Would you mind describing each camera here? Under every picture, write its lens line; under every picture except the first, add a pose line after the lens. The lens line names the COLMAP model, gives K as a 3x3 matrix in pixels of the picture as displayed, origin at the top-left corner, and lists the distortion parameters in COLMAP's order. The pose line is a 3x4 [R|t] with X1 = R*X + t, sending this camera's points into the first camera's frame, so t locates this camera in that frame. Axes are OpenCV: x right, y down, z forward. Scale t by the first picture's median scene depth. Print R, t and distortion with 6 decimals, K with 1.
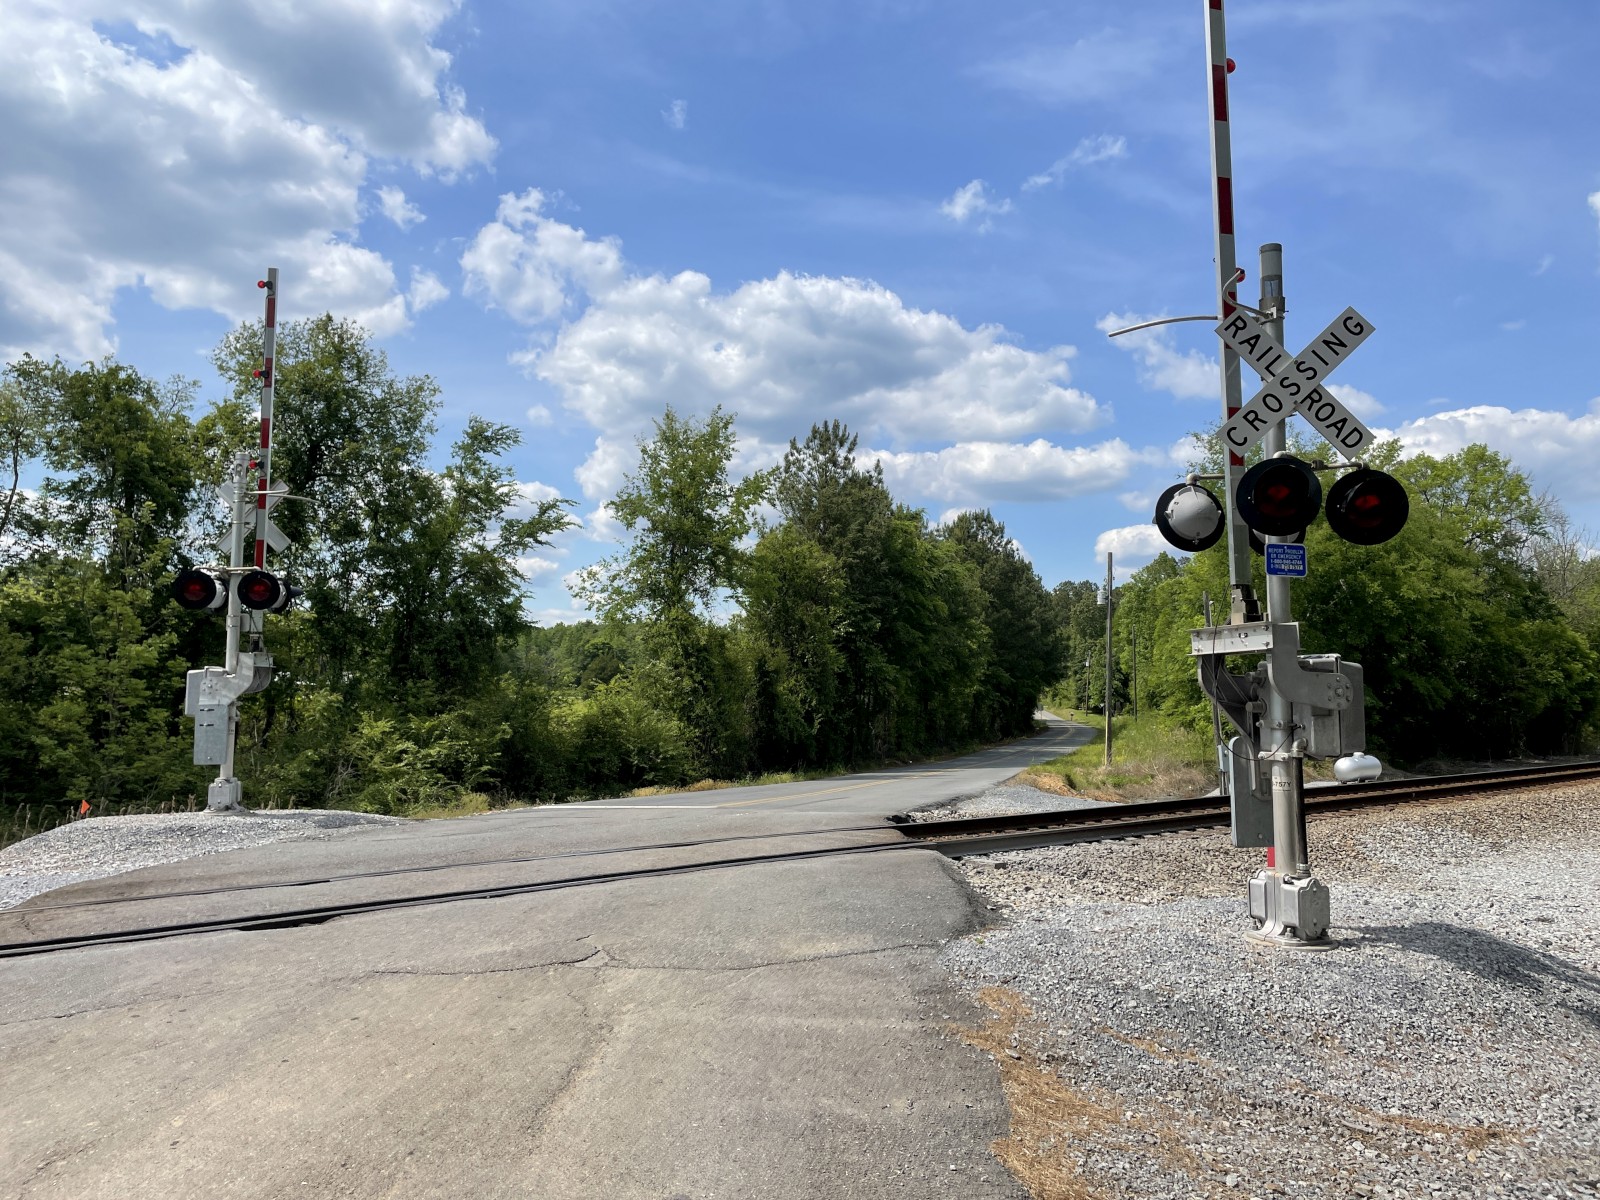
lens RADIAL K [[1288.6, 0, 800.7], [0, 1288.6, 549.1], [0, 0, 1]] dist [0.081286, 0.004179]
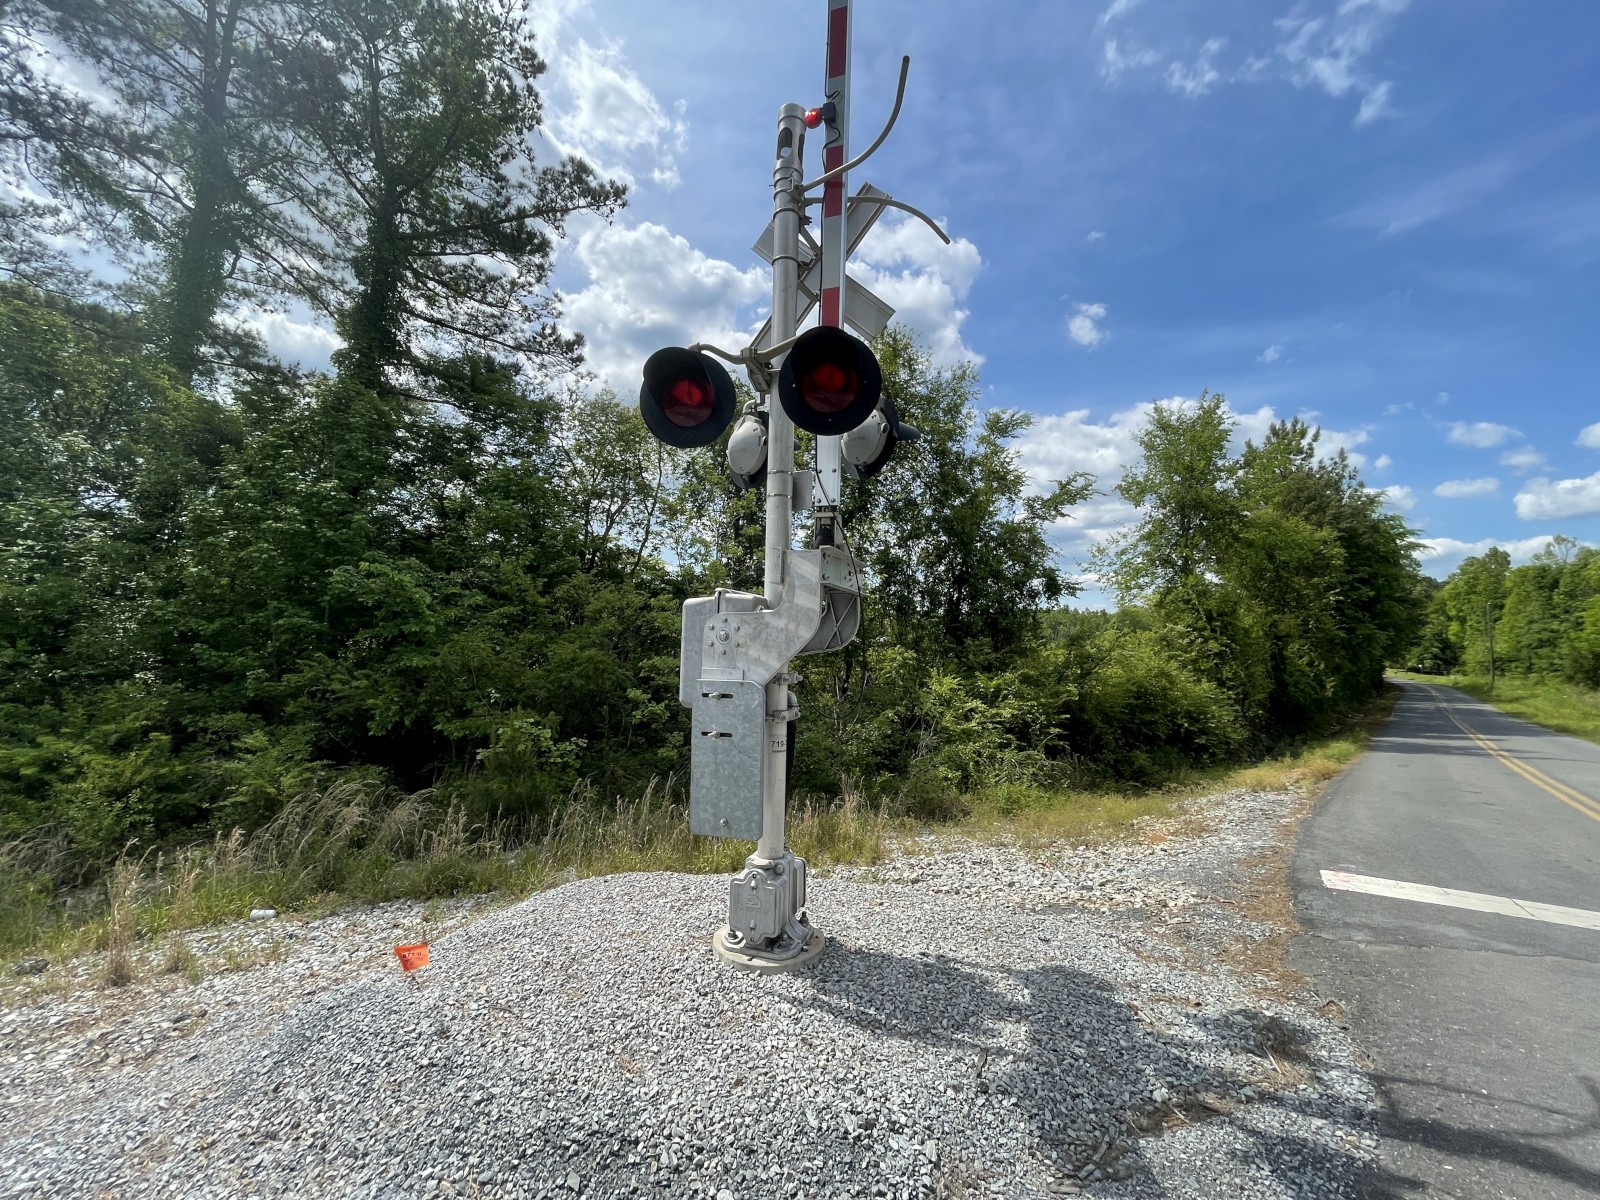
lens RADIAL K [[652.0, 0, 803.6], [0, 652.0, 607.7], [0, 0, 1]] dist [0.002712, -0.000164]
pose [[0.901722, -0.012050, -0.432148, -0.196761], [0.032381, 0.998686, 0.039717, 0.051253], [0.431102, -0.049807, 0.900928, 0.478027]]
